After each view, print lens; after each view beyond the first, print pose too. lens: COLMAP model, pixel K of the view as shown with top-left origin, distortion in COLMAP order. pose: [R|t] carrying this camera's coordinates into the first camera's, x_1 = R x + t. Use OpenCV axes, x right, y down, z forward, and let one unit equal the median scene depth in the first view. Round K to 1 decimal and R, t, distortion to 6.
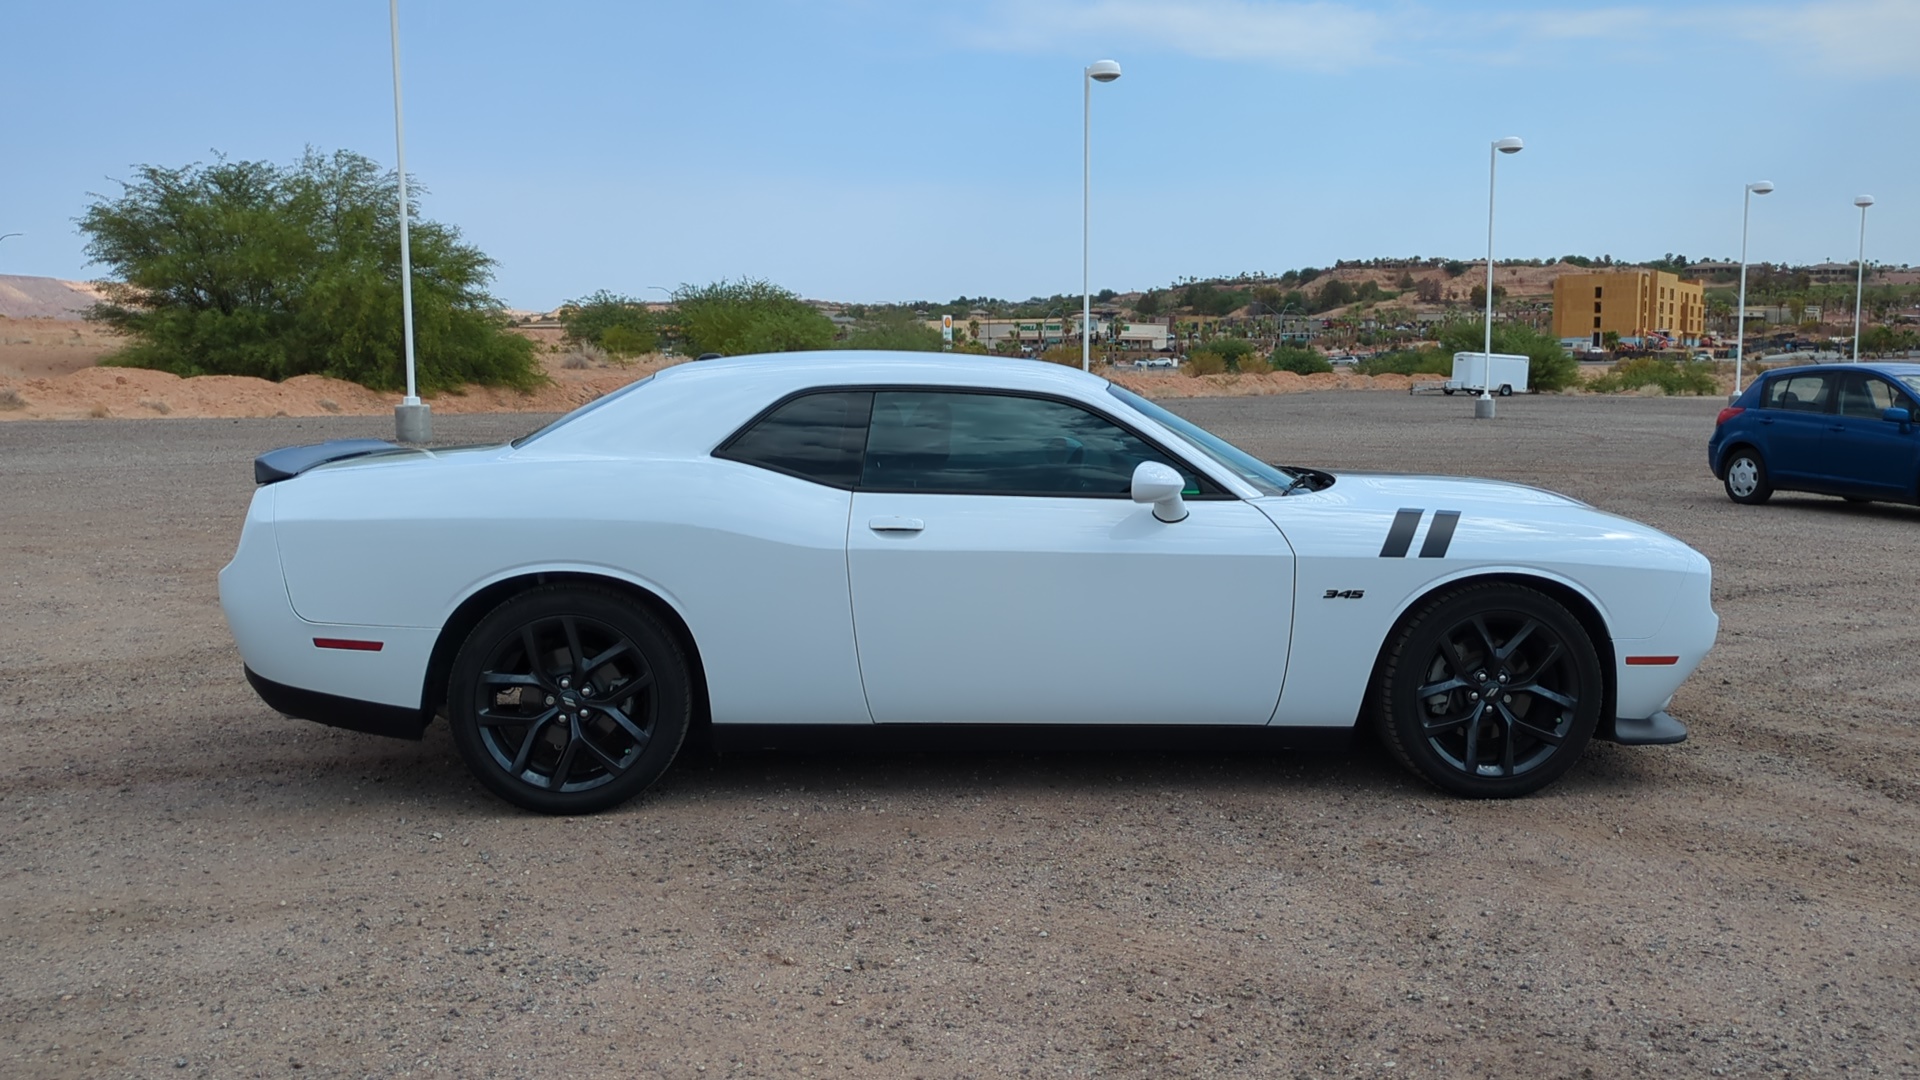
lens RADIAL K [[1646.7, 0, 975.7], [0, 1646.7, 543.9], [0, 0, 1]] dist [0.070524, -0.086304]
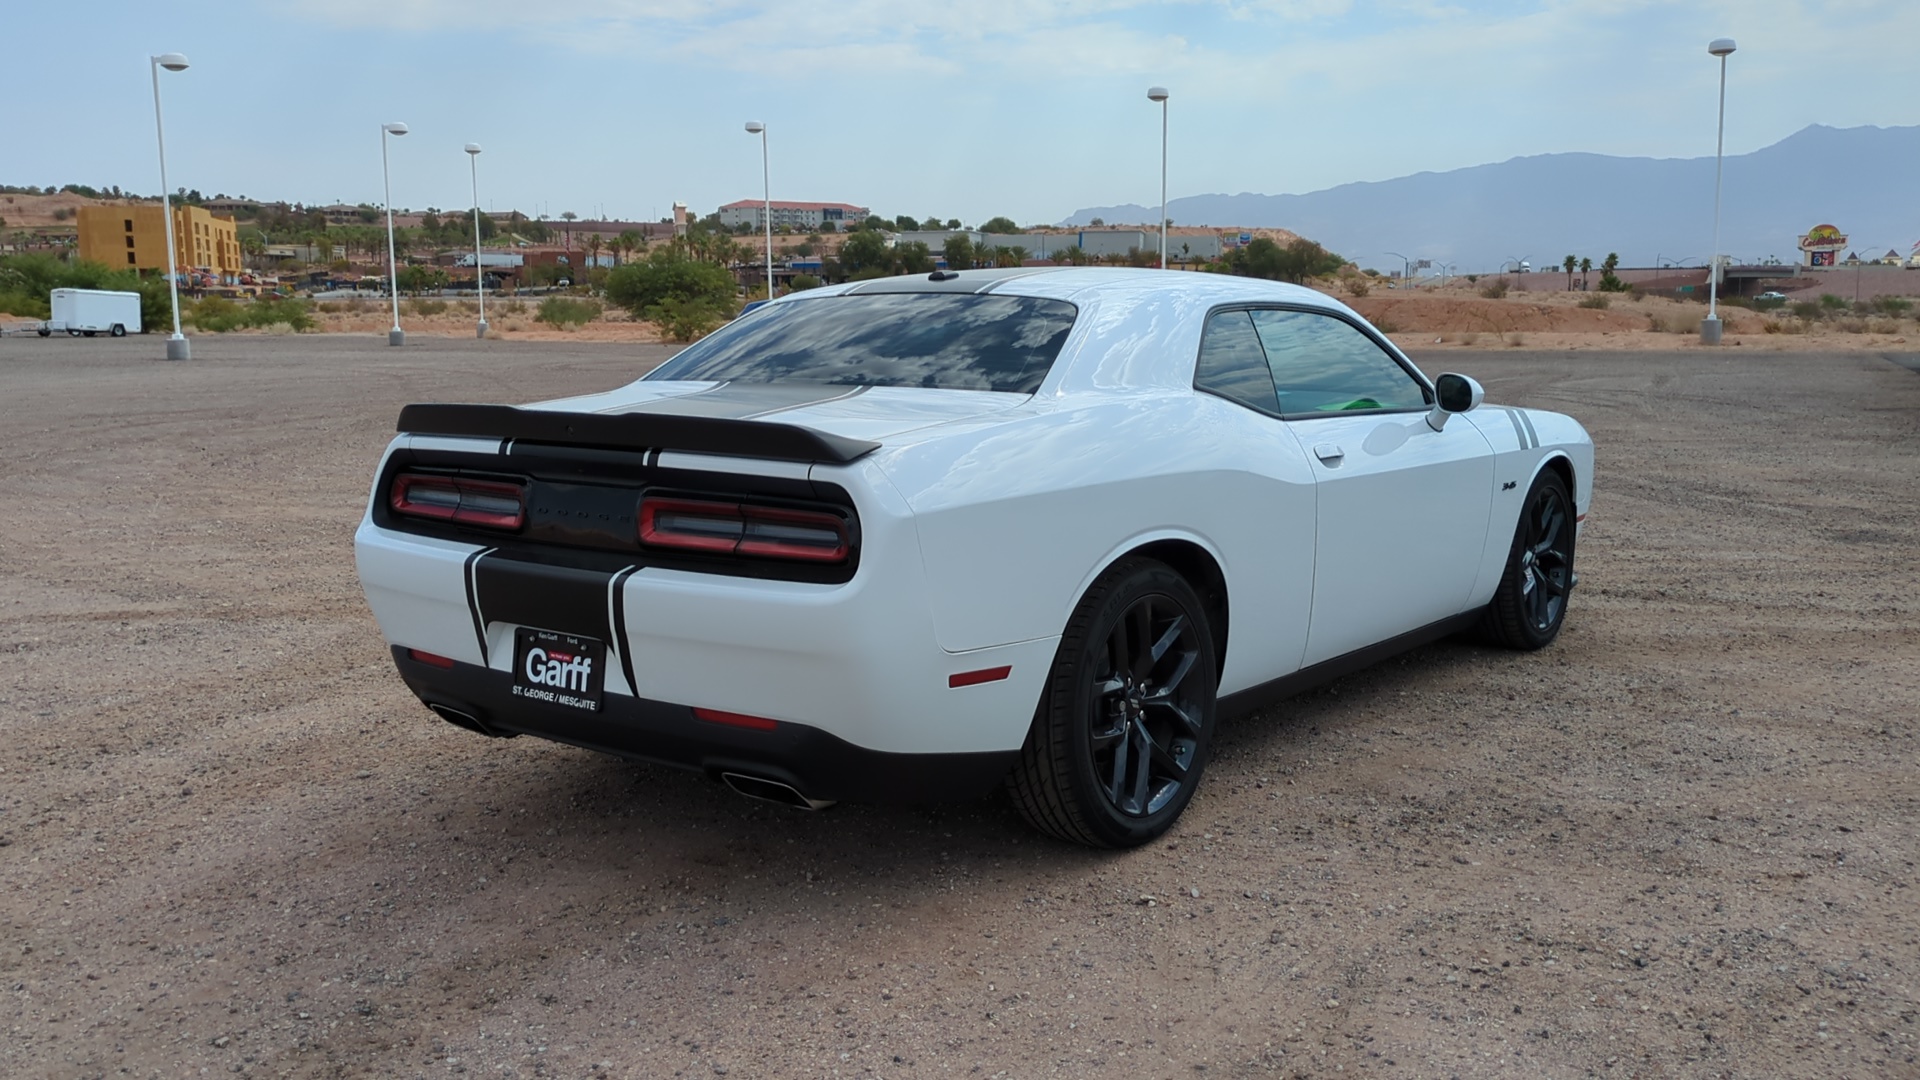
lens RADIAL K [[1646.7, 0, 975.7], [0, 1646.7, 543.9], [0, 0, 1]] dist [0.070524, -0.086304]
pose [[0.676860, -0.114547, 0.727145, -0.872240], [0.087896, 0.993328, 0.074662, -0.048388], [-0.730845, 0.013378, 0.682412, 0.508522]]
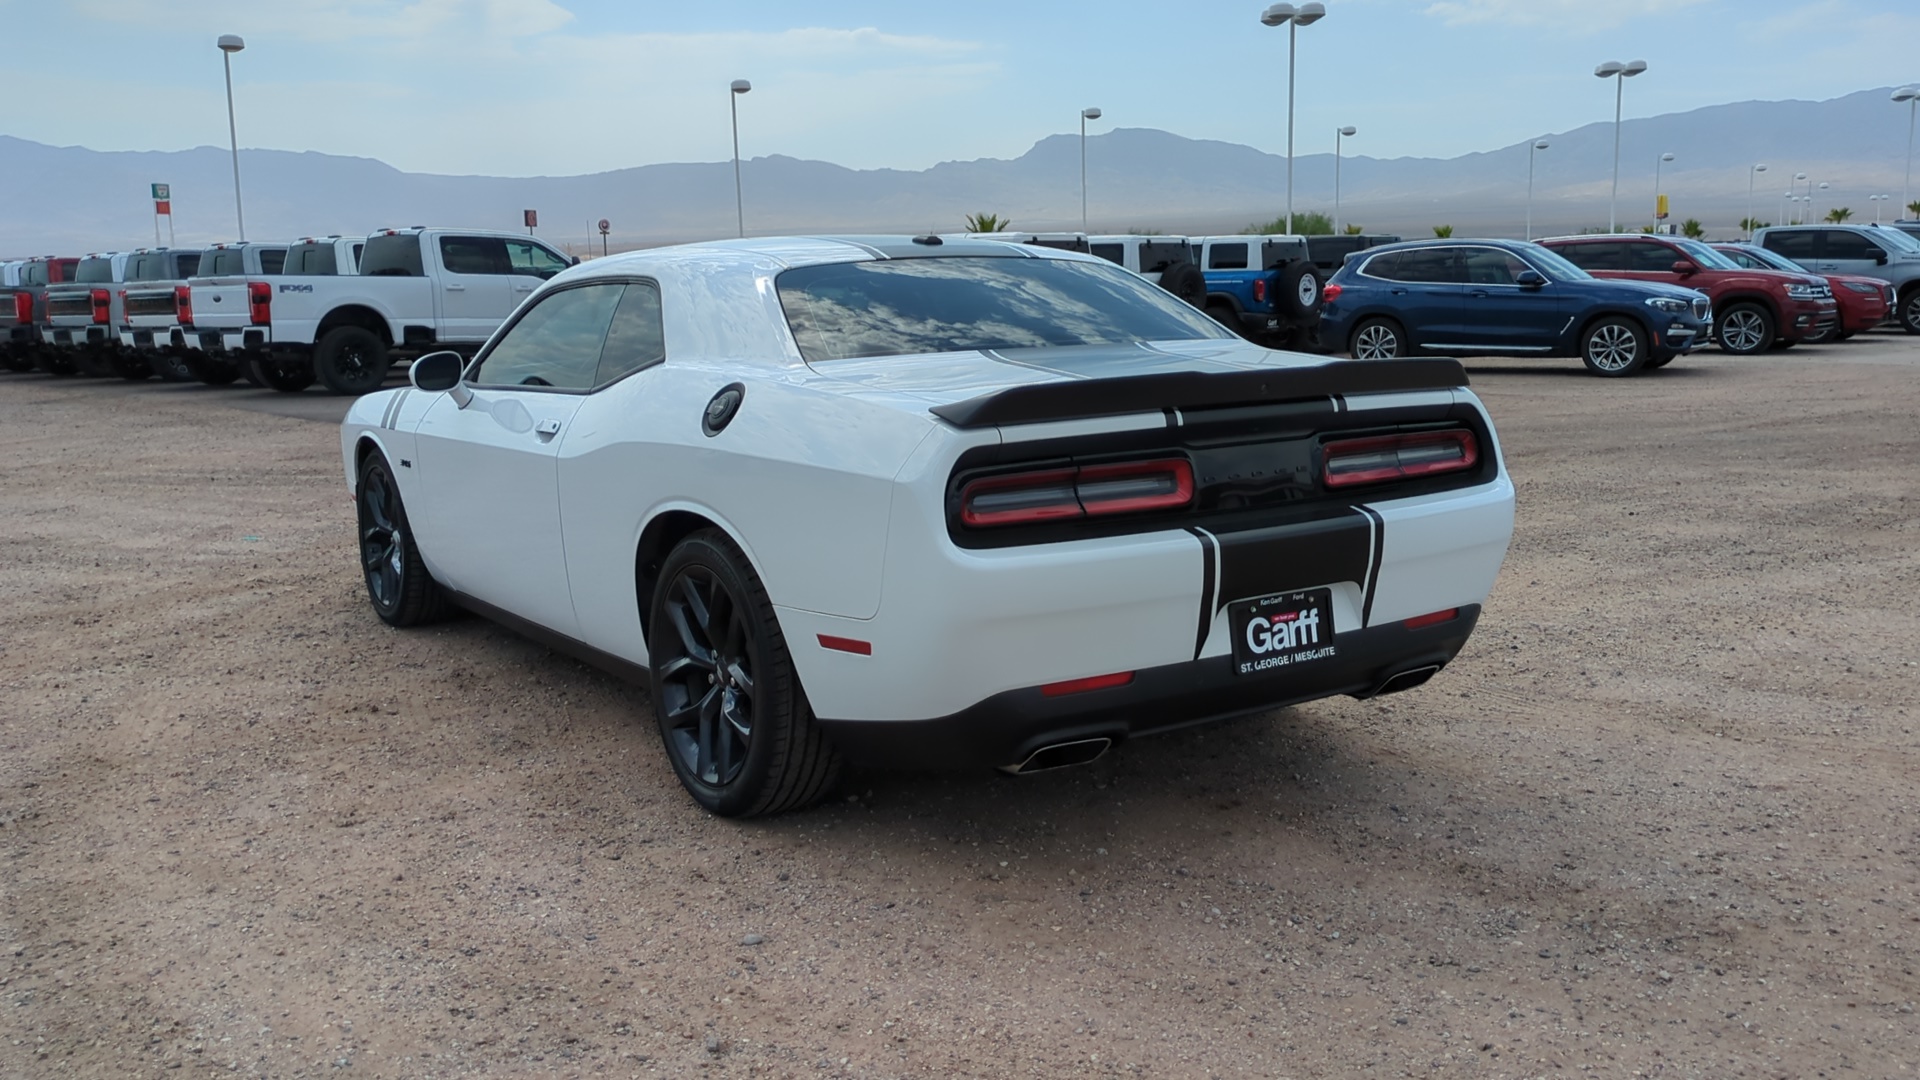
lens RADIAL K [[1646.7, 0, 975.7], [0, 1646.7, 543.9], [0, 0, 1]] dist [0.070524, -0.086304]
pose [[-0.476118, -0.137830, 0.868513, -1.027239], [0.109918, 0.970567, 0.214282, -0.160832], [-0.872485, 0.197489, -0.446954, 1.579610]]
